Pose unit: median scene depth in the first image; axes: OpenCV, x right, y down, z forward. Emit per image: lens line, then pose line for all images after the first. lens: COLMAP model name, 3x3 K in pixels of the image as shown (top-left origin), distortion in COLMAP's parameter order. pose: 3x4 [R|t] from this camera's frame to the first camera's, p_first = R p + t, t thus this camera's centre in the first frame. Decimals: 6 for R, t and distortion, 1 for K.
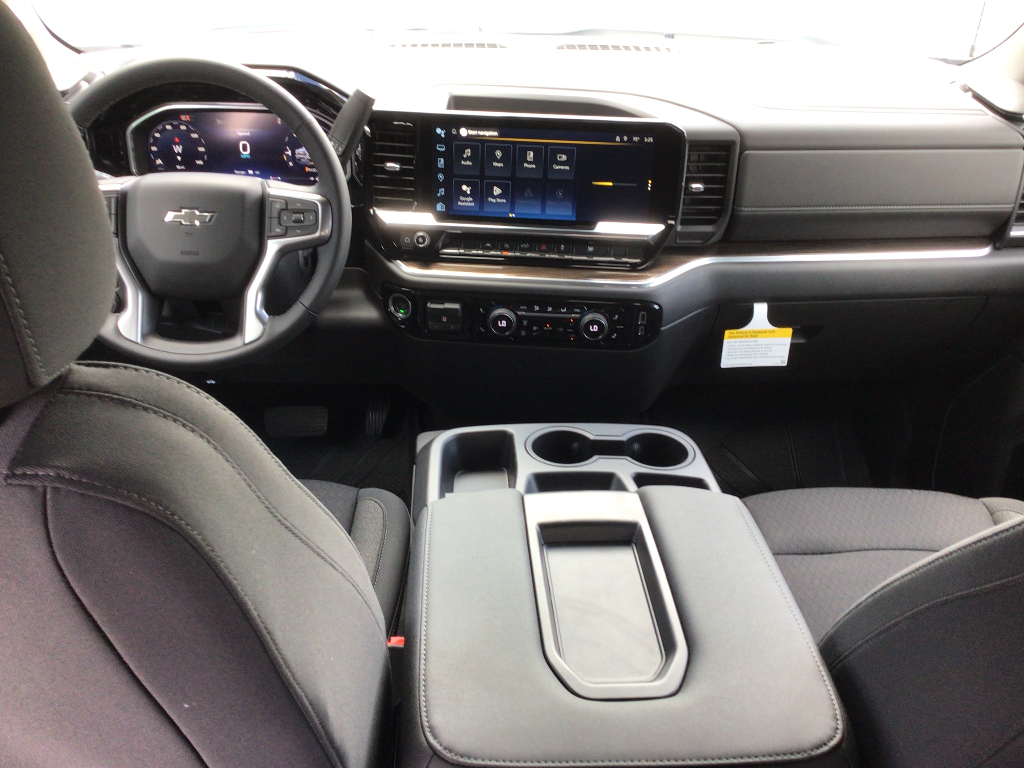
lens RADIAL K [[928.1, 0, 515.0], [0, 928.1, 386.3], [0, 0, 1]] dist [0.059542, -0.077347]
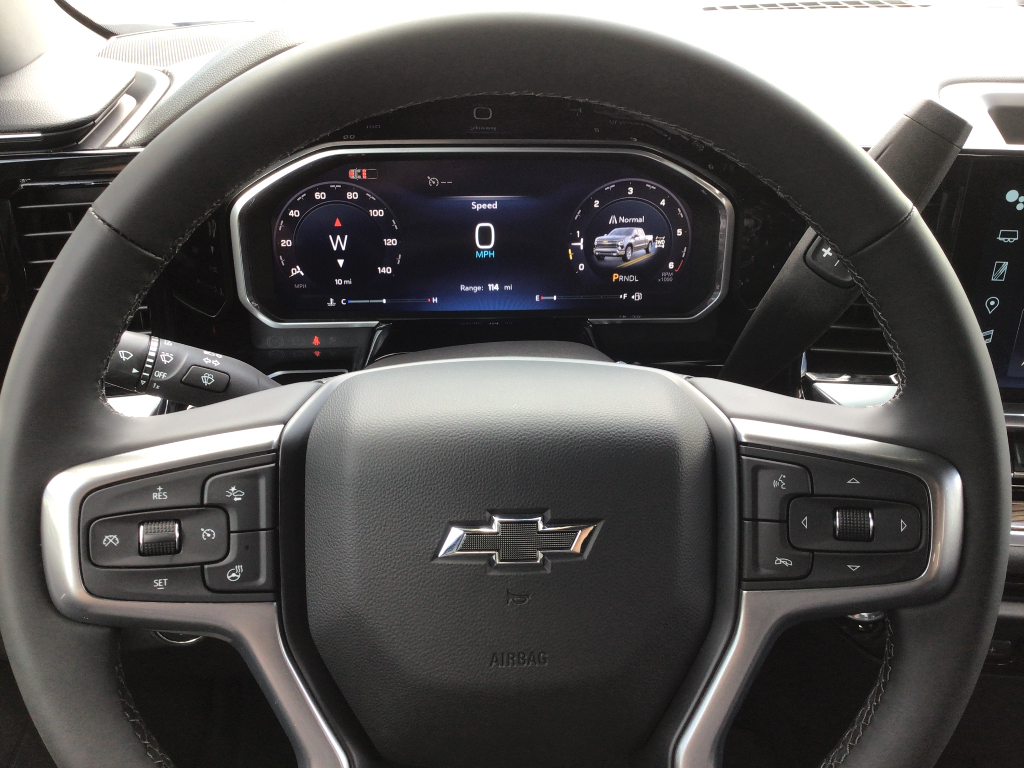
lens RADIAL K [[928.1, 0, 509.2], [0, 928.1, 382.3], [0, 0, 1]] dist [0.059542, -0.077347]
pose [[0.999822, -0.017579, -0.006861, -0.277520], [0.017573, 0.999845, -0.000848, -0.185475], [0.006875, 0.000727, 0.999976, 0.556978]]
